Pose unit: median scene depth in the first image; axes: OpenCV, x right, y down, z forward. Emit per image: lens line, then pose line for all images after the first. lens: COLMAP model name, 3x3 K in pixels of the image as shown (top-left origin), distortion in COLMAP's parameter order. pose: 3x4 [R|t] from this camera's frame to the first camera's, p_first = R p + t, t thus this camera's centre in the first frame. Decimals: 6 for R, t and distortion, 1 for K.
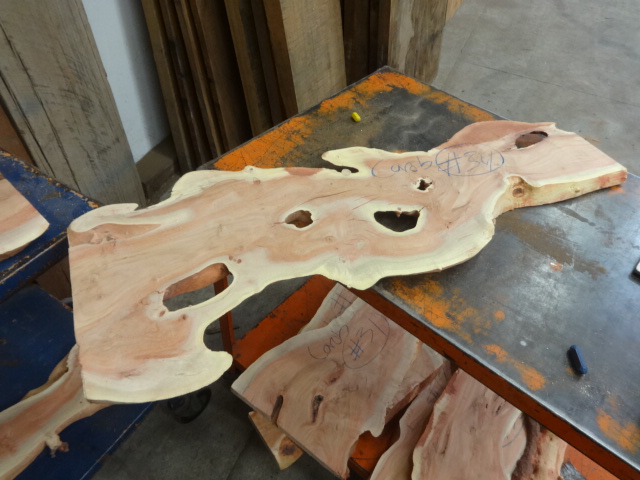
lens RADIAL K [[476.6, 0, 321.7], [0, 476.6, 238.0], [0, 0, 1]] dist [-0.004711, -0.000835]
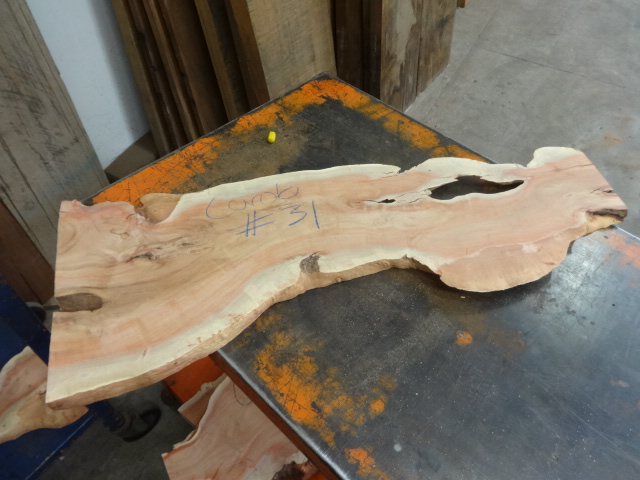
lens RADIAL K [[475.0, 0, 321.0], [0, 475.0, 239.3], [0, 0, 1]] dist [-0.003619, -0.000620]
pose [[0.996990, 0.034340, -0.069509, 0.118217], [-0.030879, 0.998258, 0.050275, -0.062369], [0.071115, -0.047978, 0.996314, 0.067502]]
